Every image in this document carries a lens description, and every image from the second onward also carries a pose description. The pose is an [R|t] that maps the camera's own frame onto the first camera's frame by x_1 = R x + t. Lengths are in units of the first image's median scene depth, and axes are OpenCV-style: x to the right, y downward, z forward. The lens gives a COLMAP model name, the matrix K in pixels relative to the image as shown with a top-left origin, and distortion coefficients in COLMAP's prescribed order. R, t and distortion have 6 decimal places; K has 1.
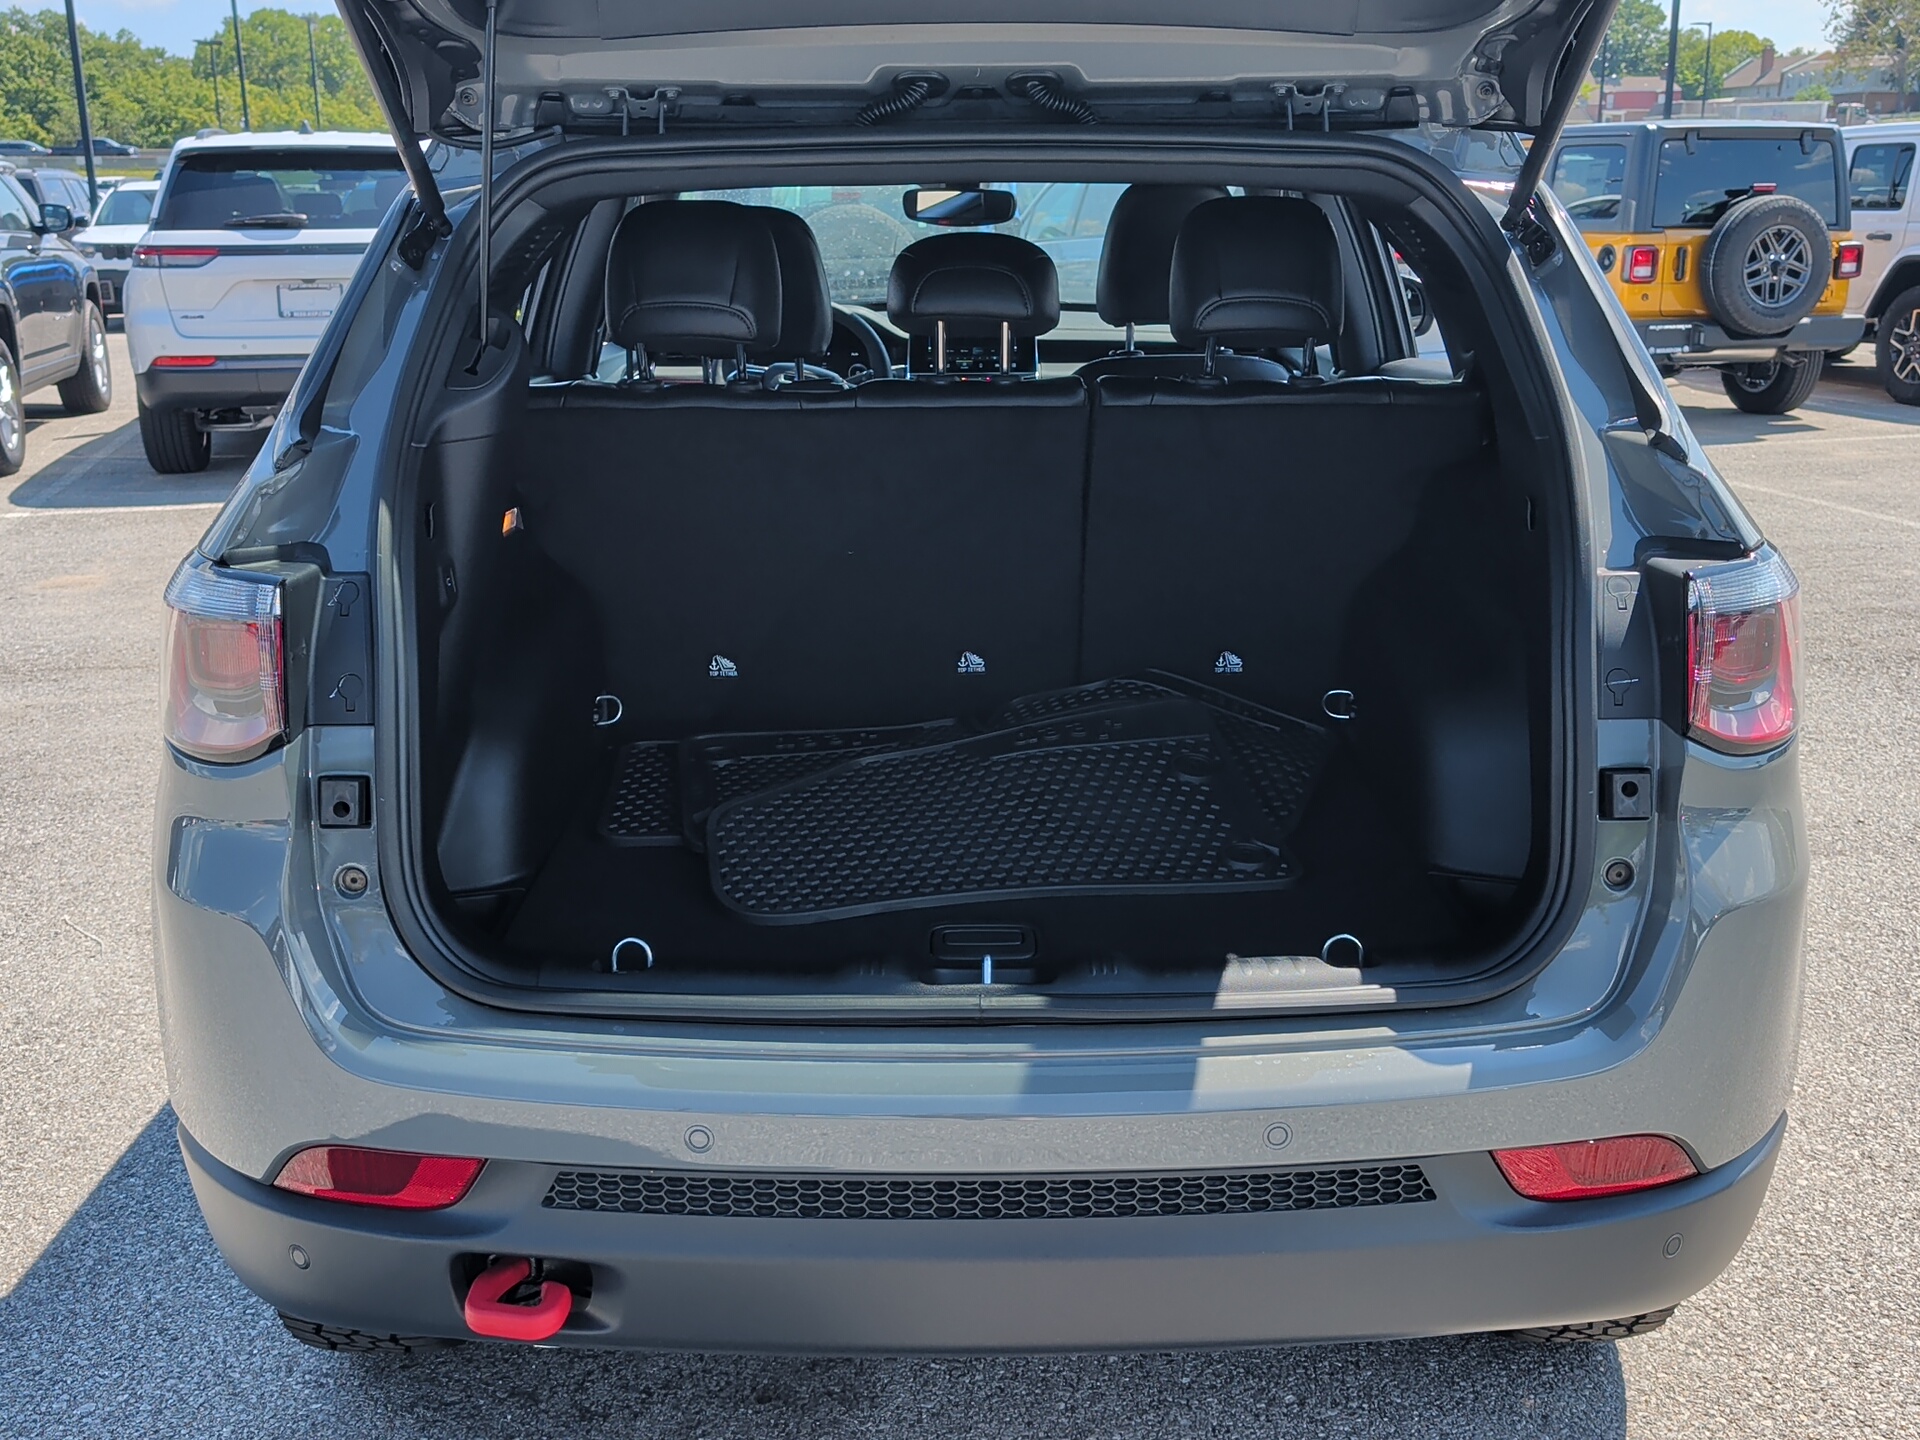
lens RADIAL K [[1874.1, 0, 969.1], [0, 1874.1, 724.0], [0, 0, 1]] dist [0.079890, -0.169890]
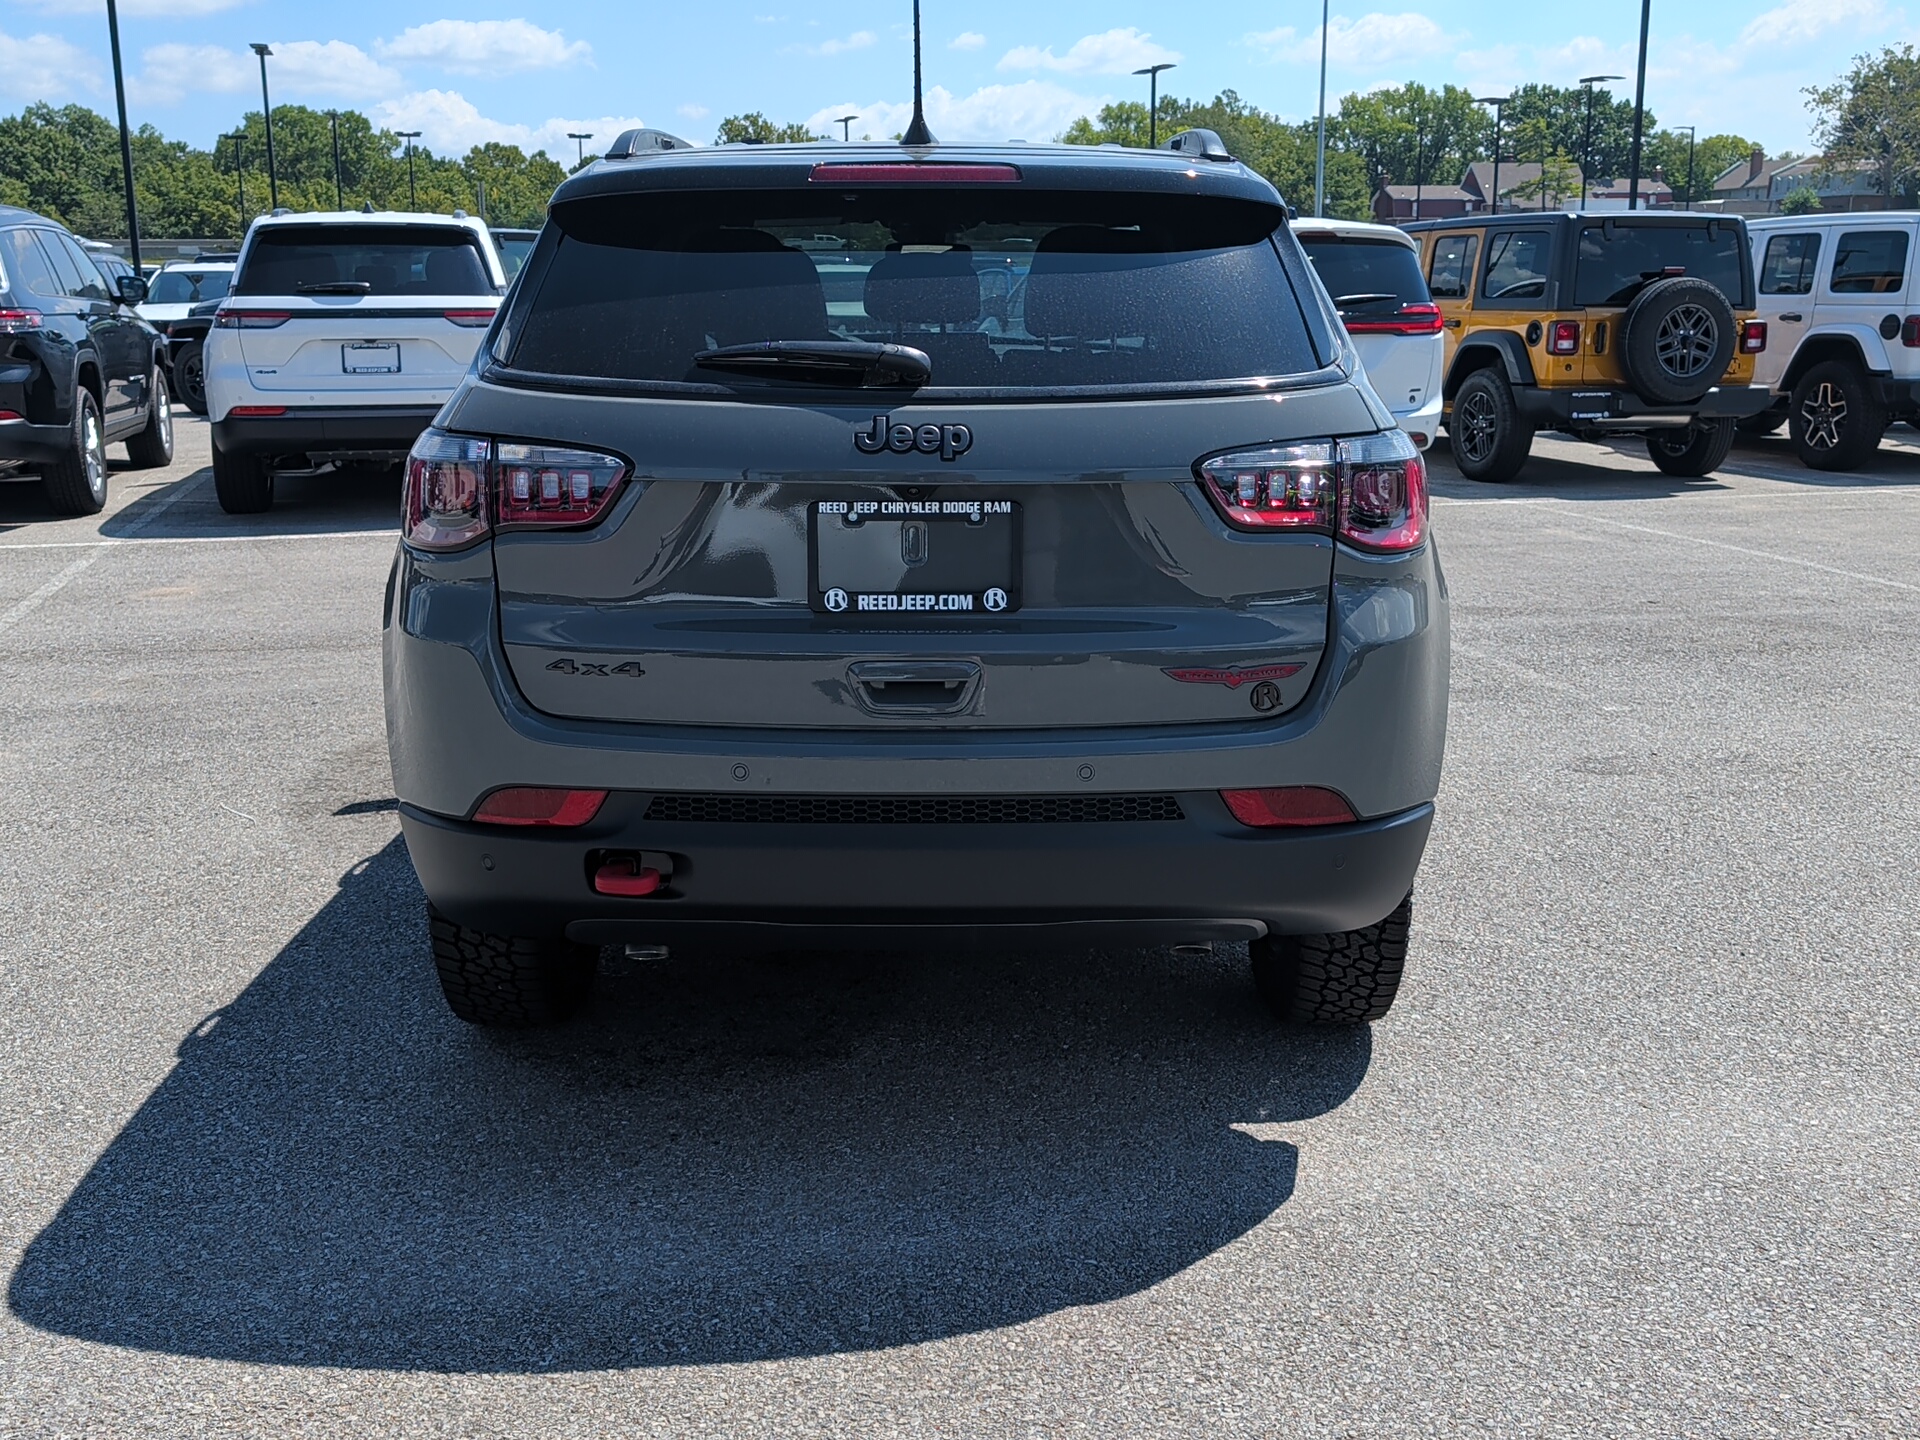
lens RADIAL K [[1874.8, 0, 960.0], [0, 1874.8, 720.0], [0, 0, 1]] dist [0.056915, -0.162169]
pose [[0.999962, 0.007419, -0.004632, 0.008421], [-0.007633, 0.998824, -0.047886, 0.036251], [0.004272, 0.047919, 0.998842, -0.093807]]
